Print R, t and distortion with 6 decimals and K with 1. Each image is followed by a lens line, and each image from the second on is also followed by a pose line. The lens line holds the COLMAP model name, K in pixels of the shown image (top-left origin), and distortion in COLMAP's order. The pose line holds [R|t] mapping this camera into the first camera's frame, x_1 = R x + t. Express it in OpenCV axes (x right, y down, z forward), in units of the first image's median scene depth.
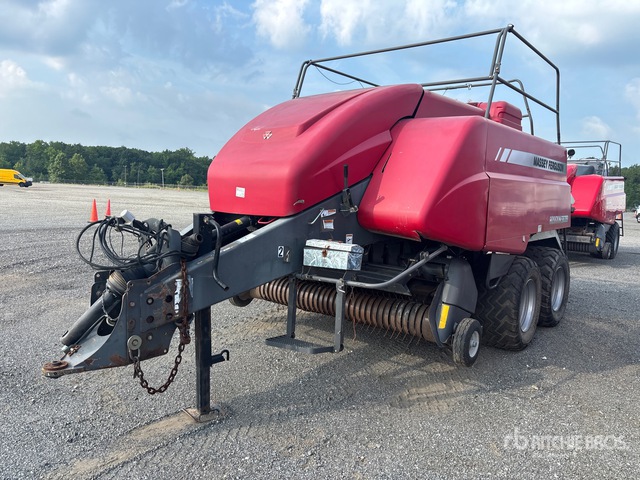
lens RADIAL K [[511.3, 0, 324.7], [0, 511.3, 243.5], [0, 0, 1]] dist [0.031466, -0.009323]
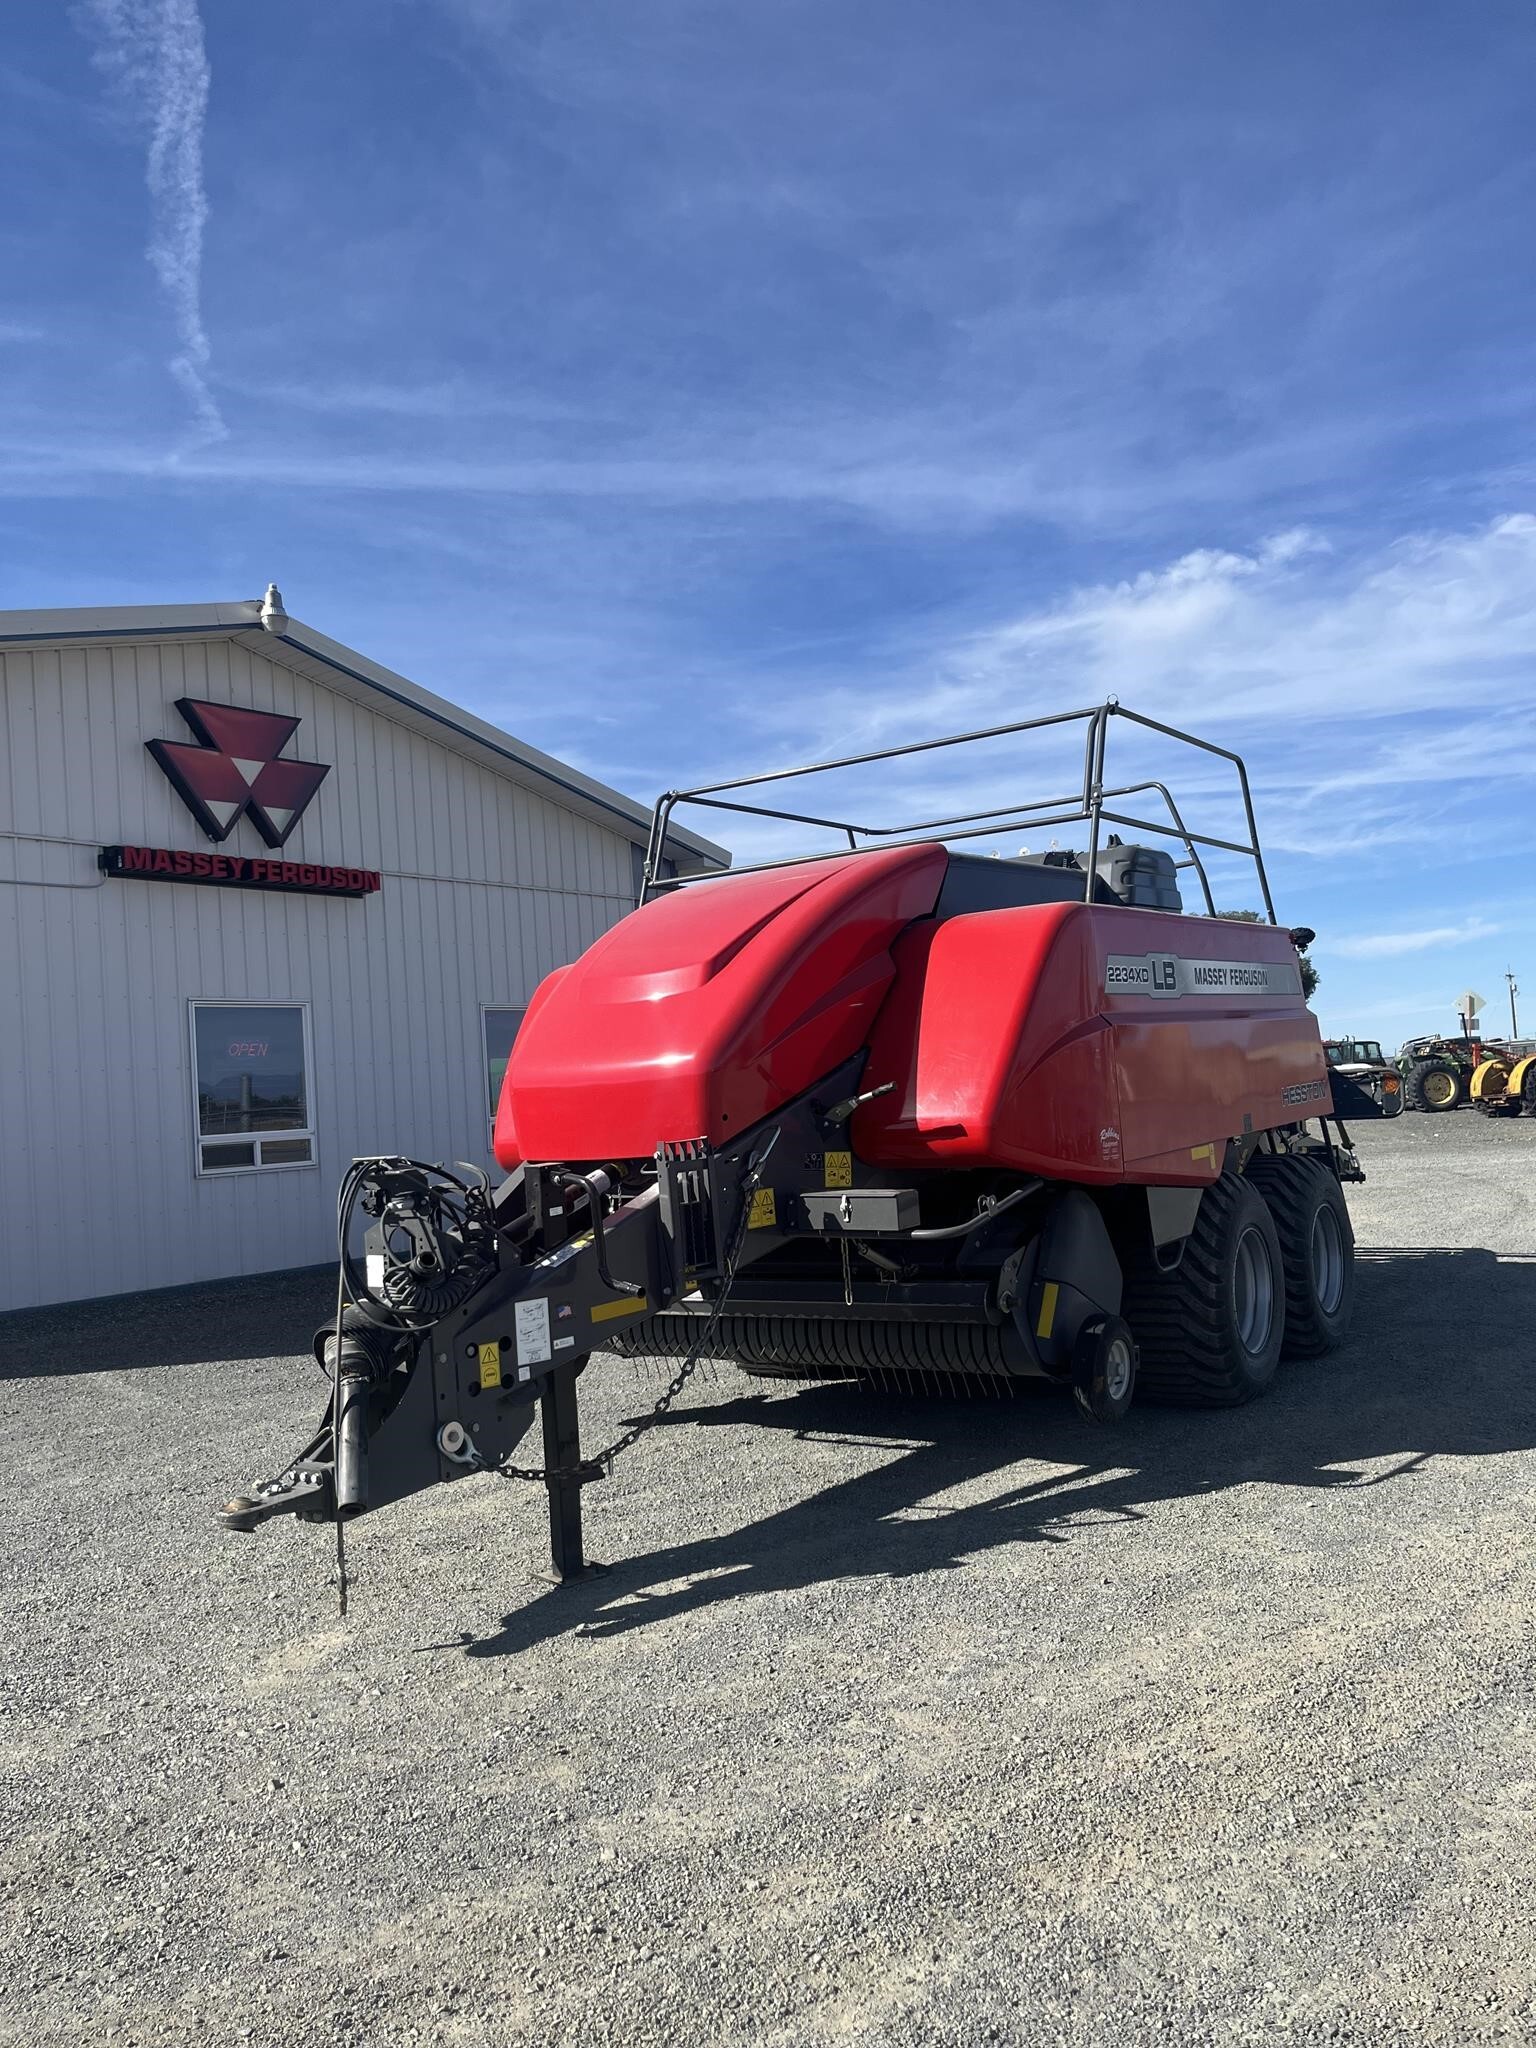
lens RADIAL K [[1616.2, 0, 754.8], [0, 1616.2, 1036.1], [0, 0, 1]] dist [0.003362, -0.000902]
pose [[0.992872, -0.105489, 0.055482, -0.089104], [0.111615, 0.986194, -0.122329, 0.027422], [-0.041812, 0.127649, 0.990938, -0.465075]]
